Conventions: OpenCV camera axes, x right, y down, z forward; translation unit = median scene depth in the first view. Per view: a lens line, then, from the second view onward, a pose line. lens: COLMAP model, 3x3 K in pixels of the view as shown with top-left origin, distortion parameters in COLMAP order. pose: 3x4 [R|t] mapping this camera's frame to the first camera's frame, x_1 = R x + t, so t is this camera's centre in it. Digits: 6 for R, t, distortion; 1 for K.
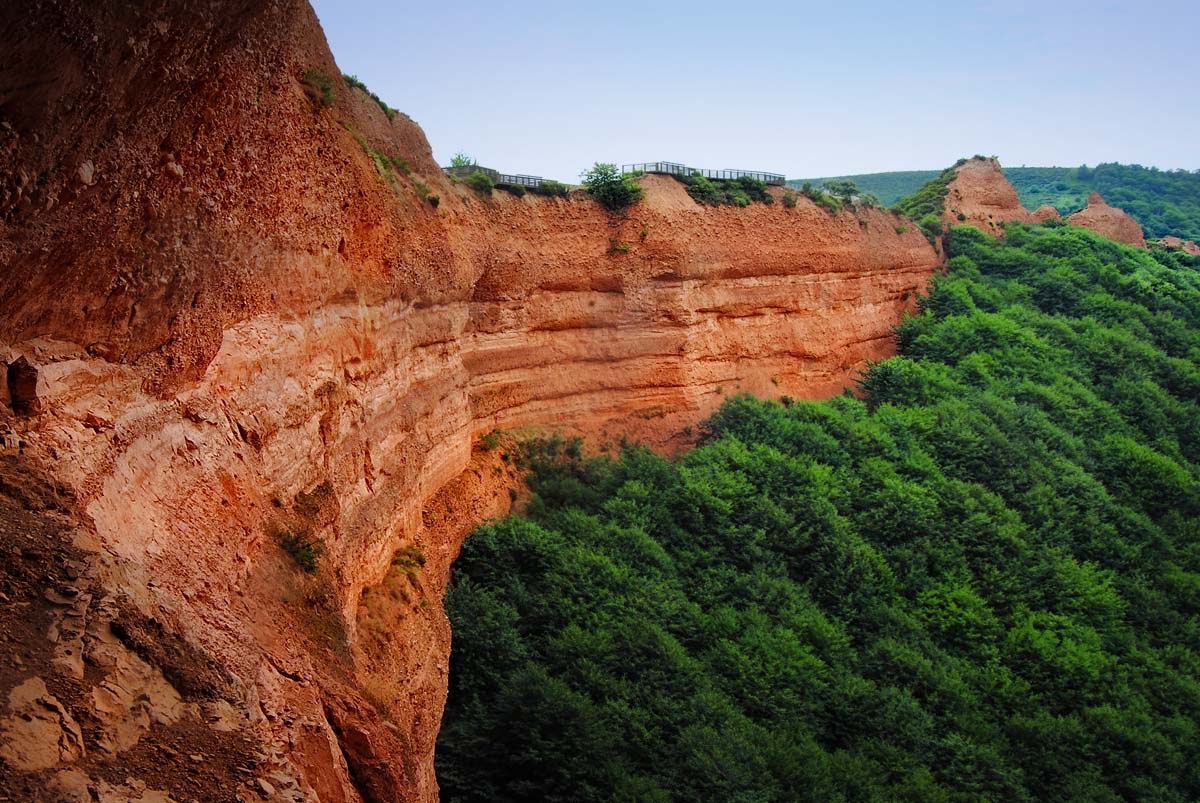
lens RADIAL K [[531.6, 0, 599.7], [0, 531.6, 420.4], [0, 0, 1]] dist [-0.014532, -0.000060]
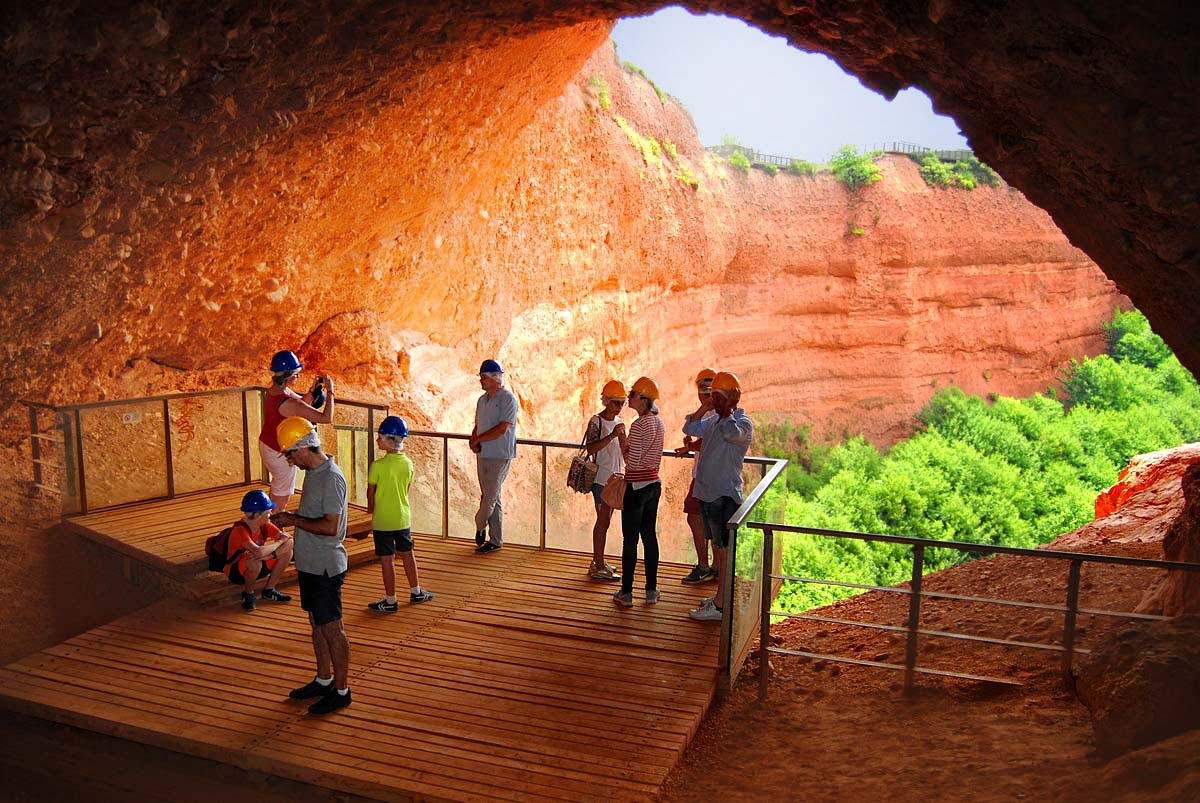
lens RADIAL K [[531.6, 0, 599.7], [0, 531.6, 420.4], [0, 0, 1]] dist [-0.014532, -0.000060]
pose [[0.896646, 0.070321, -0.437129, 0.083994], [-0.055726, 0.997379, 0.046142, -0.000768], [0.439228, -0.017014, 0.898214, -0.096901]]
